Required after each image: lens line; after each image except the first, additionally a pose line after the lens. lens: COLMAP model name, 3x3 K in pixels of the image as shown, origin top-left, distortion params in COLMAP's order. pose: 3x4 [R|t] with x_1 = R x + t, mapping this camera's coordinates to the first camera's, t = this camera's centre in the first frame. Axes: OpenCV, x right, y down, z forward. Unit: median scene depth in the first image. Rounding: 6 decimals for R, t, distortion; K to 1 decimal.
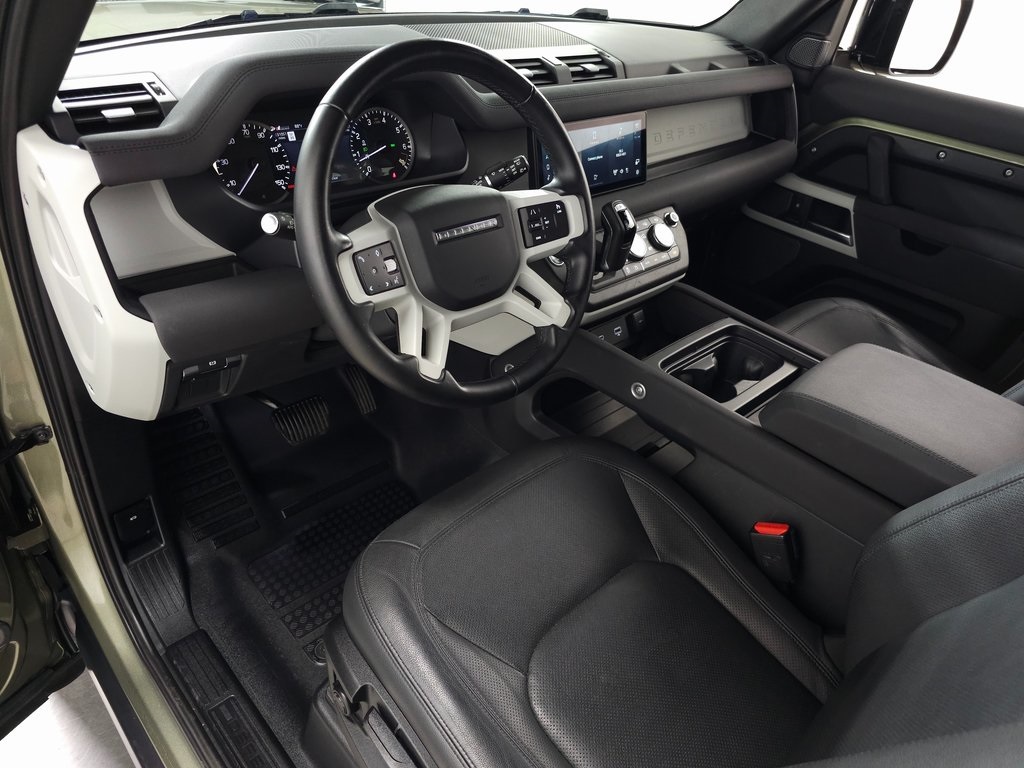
lens RADIAL K [[705.4, 0, 527.6], [0, 705.4, 383.8], [0, 0, 1]] dist [0.058065, -0.051806]
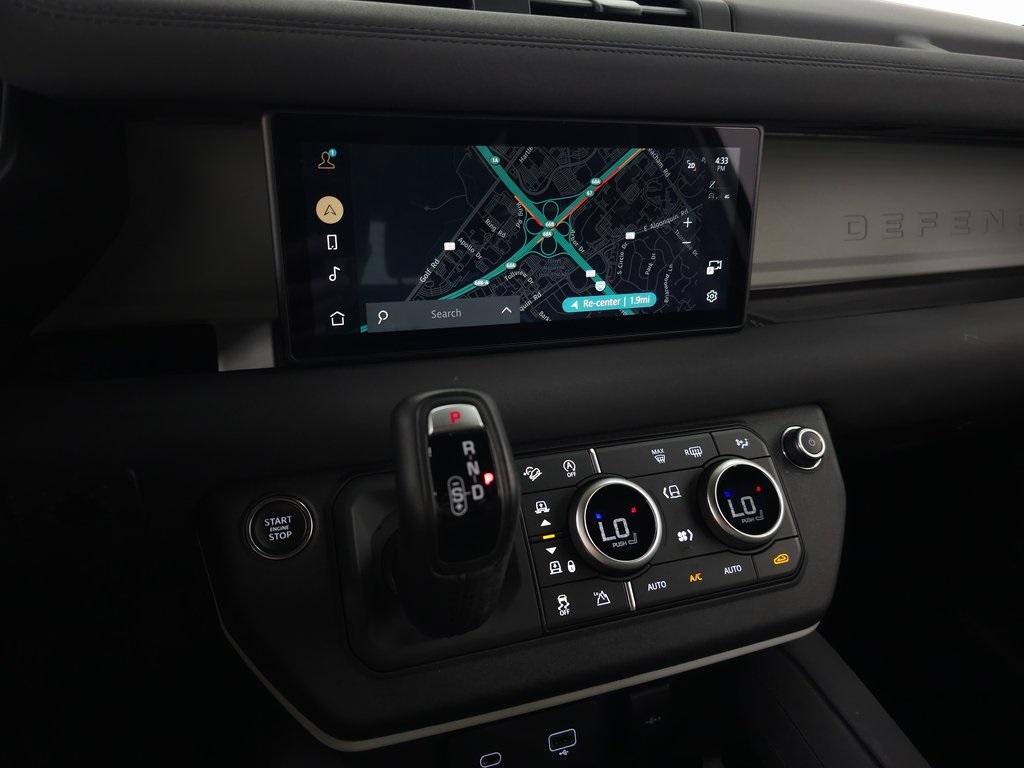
lens RADIAL K [[692.7, 0, 501.5], [0, 692.7, 386.6], [0, 0, 1]] dist [0.044964, -0.085065]
pose [[0.903514, 0.179066, -0.389355, 0.214584], [-0.225257, 0.971331, -0.075999, -0.220623], [0.364584, 0.156371, 0.917947, 0.702364]]
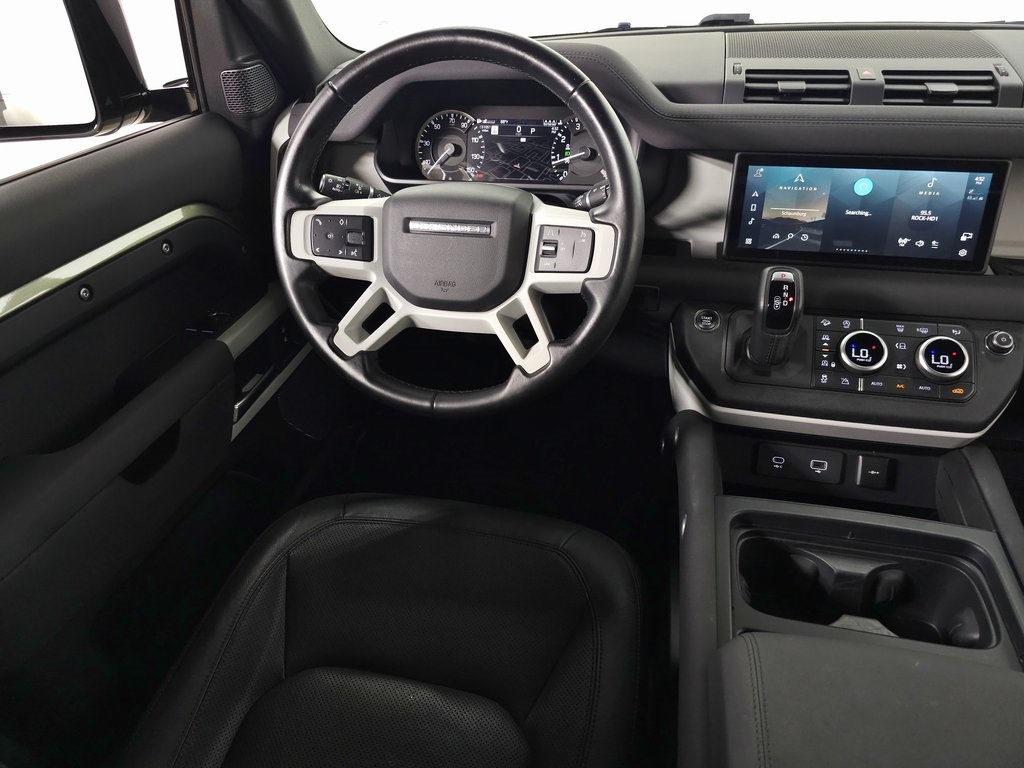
lens RADIAL K [[700.4, 0, 505.0], [0, 700.4, 377.2], [0, 0, 1]] dist [0.058204, -0.066808]
pose [[0.517109, 0.353396, -0.779557, 0.499606], [-0.400635, 0.904786, 0.144410, -0.137351], [0.756366, 0.237643, 0.609456, 0.367001]]
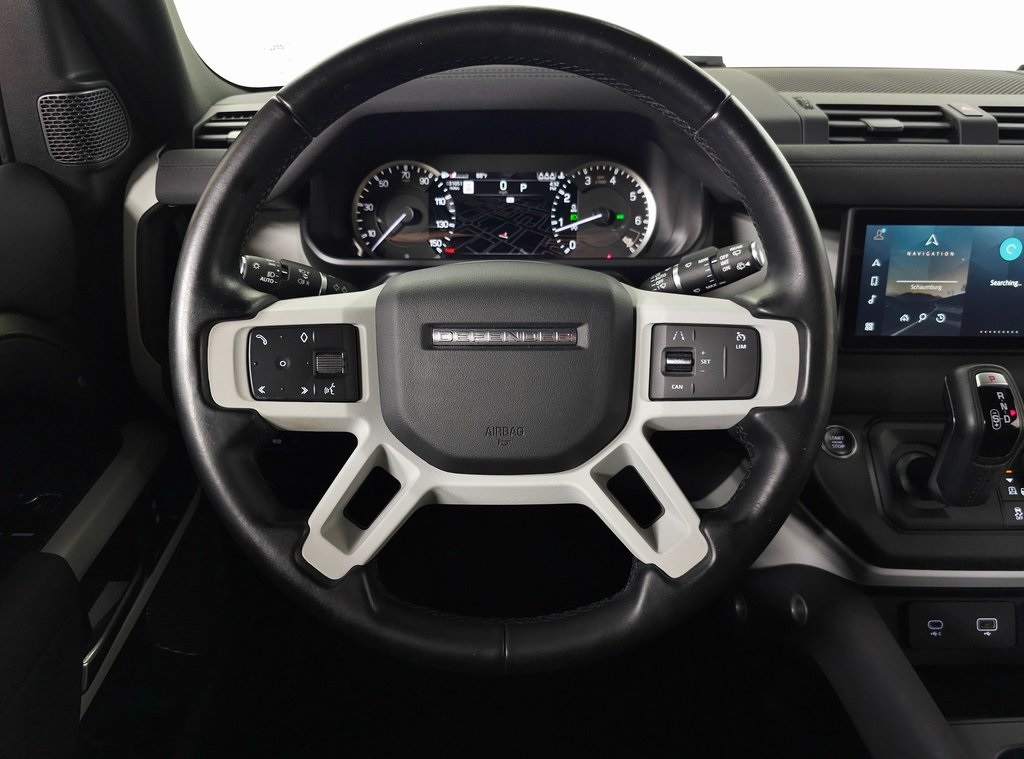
lens RADIAL K [[713.3, 0, 505.3], [0, 713.3, 372.1], [0, 0, 1]] dist [0.041603, -0.054344]
pose [[0.716855, 0.221378, -0.661143, 0.191006], [-0.332416, 0.942059, -0.044987, -0.113966], [0.612877, 0.252024, 0.748910, 0.405679]]
